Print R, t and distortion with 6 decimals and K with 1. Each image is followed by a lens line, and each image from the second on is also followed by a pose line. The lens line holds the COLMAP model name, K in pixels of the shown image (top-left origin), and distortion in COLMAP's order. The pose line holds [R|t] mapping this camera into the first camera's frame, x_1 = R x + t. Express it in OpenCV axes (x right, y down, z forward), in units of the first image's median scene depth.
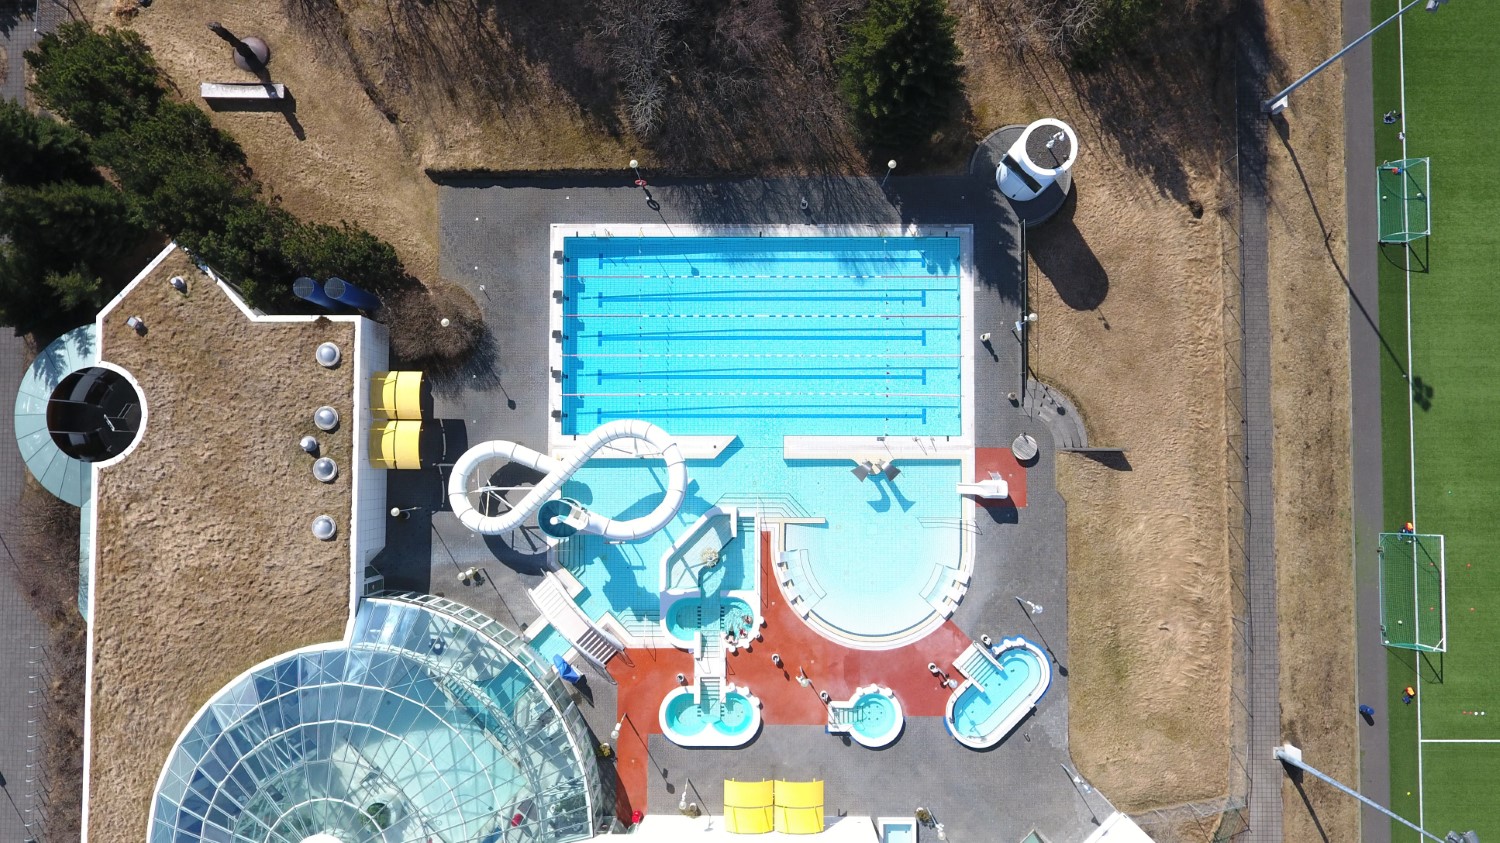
lens RADIAL K [[887.8, 0, 740.4], [0, 887.8, 423.6], [0, 0, 1]] dist [-0.001726, -0.000634]
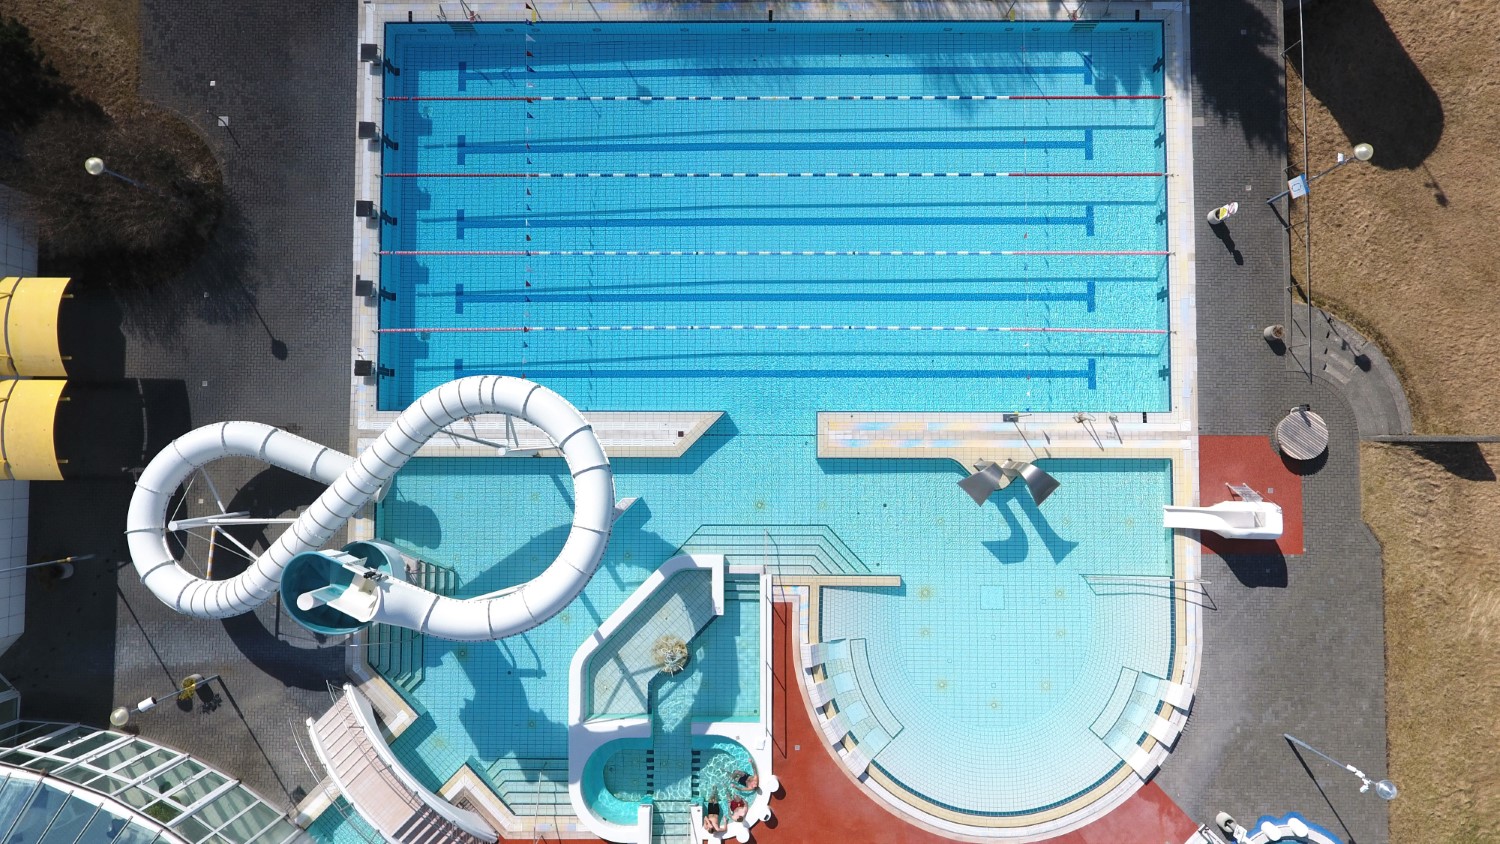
lens RADIAL K [[887.8, 0, 740.4], [0, 887.8, 424.1], [0, 0, 1]] dist [-0.001726, -0.000634]
pose [[0.999997, -0.000504, 0.002423, 0.003822], [0.000468, 0.999888, 0.014946, 0.013158], [-0.002430, -0.014945, 0.999885, 0.499447]]
